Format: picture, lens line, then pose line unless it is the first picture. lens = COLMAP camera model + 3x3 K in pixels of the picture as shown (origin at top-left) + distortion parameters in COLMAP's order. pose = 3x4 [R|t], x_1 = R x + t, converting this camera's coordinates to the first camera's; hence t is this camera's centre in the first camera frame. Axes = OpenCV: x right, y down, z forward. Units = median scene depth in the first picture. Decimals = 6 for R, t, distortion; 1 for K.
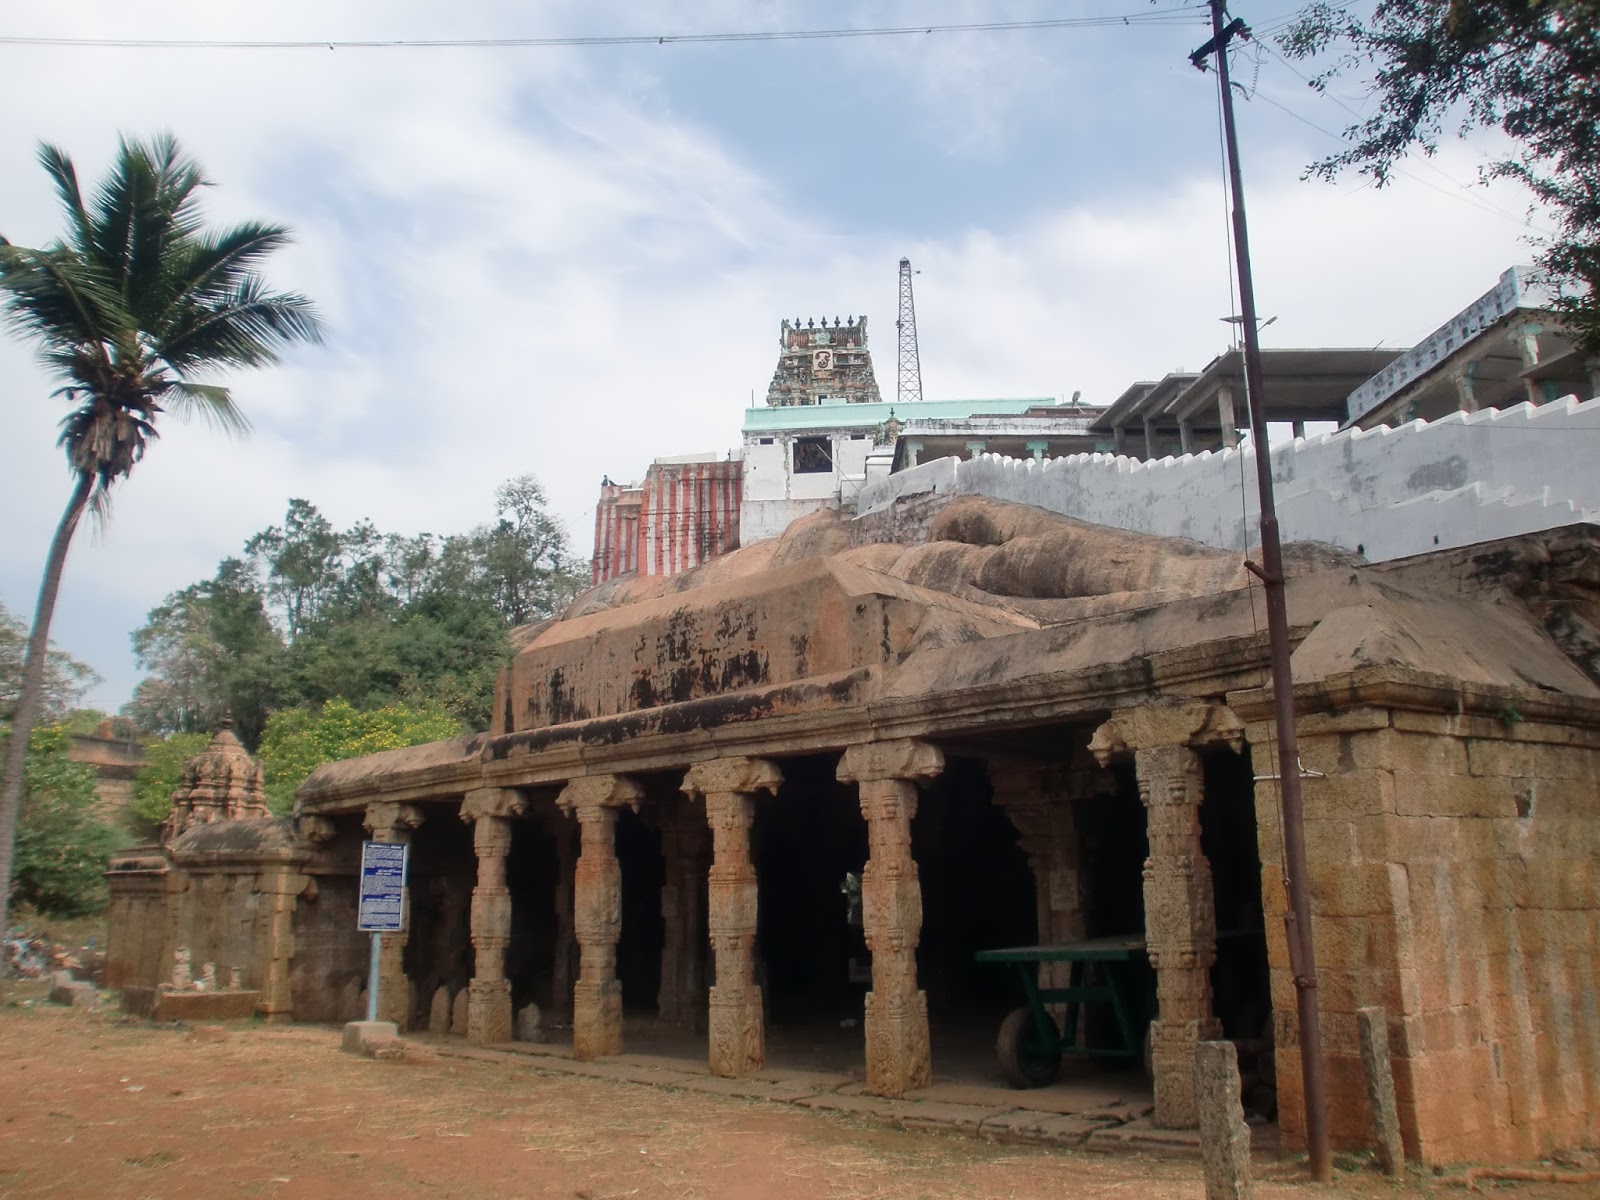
lens RADIAL K [[1386.6, 0, 800.0], [0, 1386.6, 600.0], [0, 0, 1]] dist [0.005372, -0.004978]
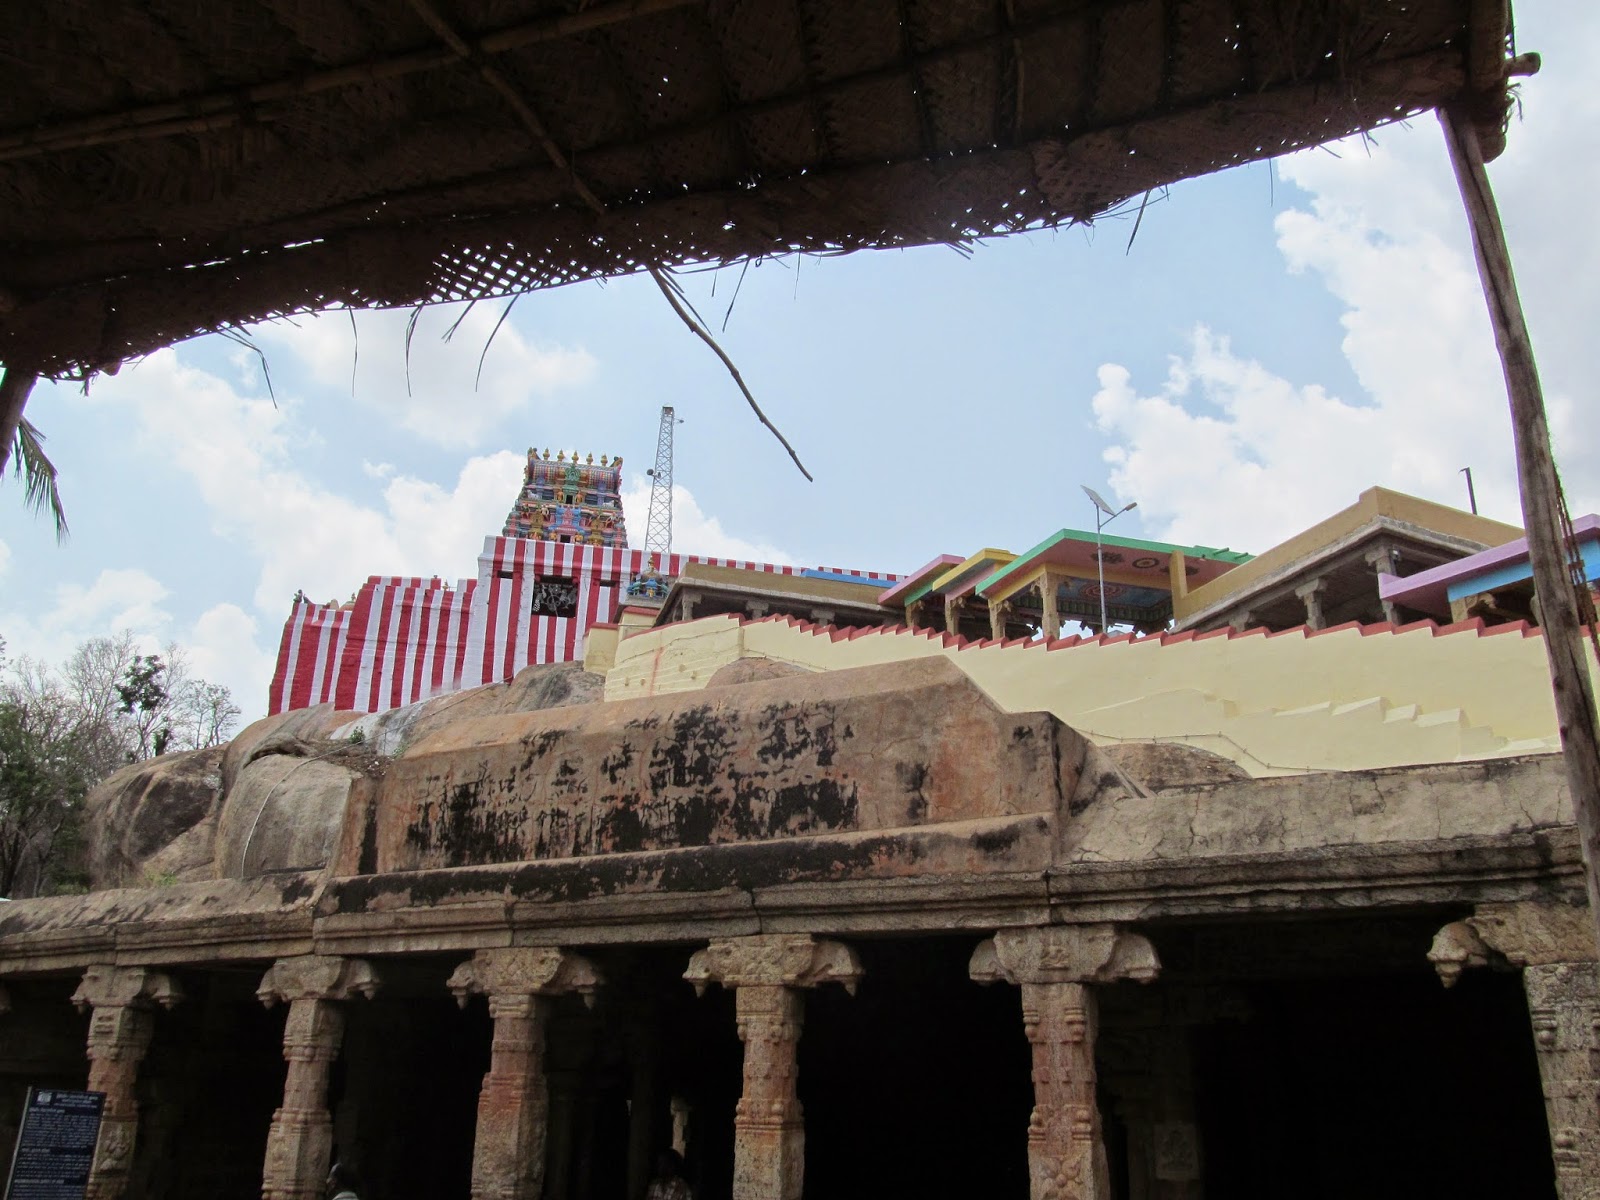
lens RADIAL K [[1386.6, 0, 800.0], [0, 1386.6, 600.0], [0, 0, 1]] dist [0.005372, -0.004978]
pose [[0.952611, 0.137892, 0.271143, -0.243274], [-0.098971, 0.983354, -0.152377, 0.054190], [-0.287641, 0.118320, 0.950401, 0.326058]]
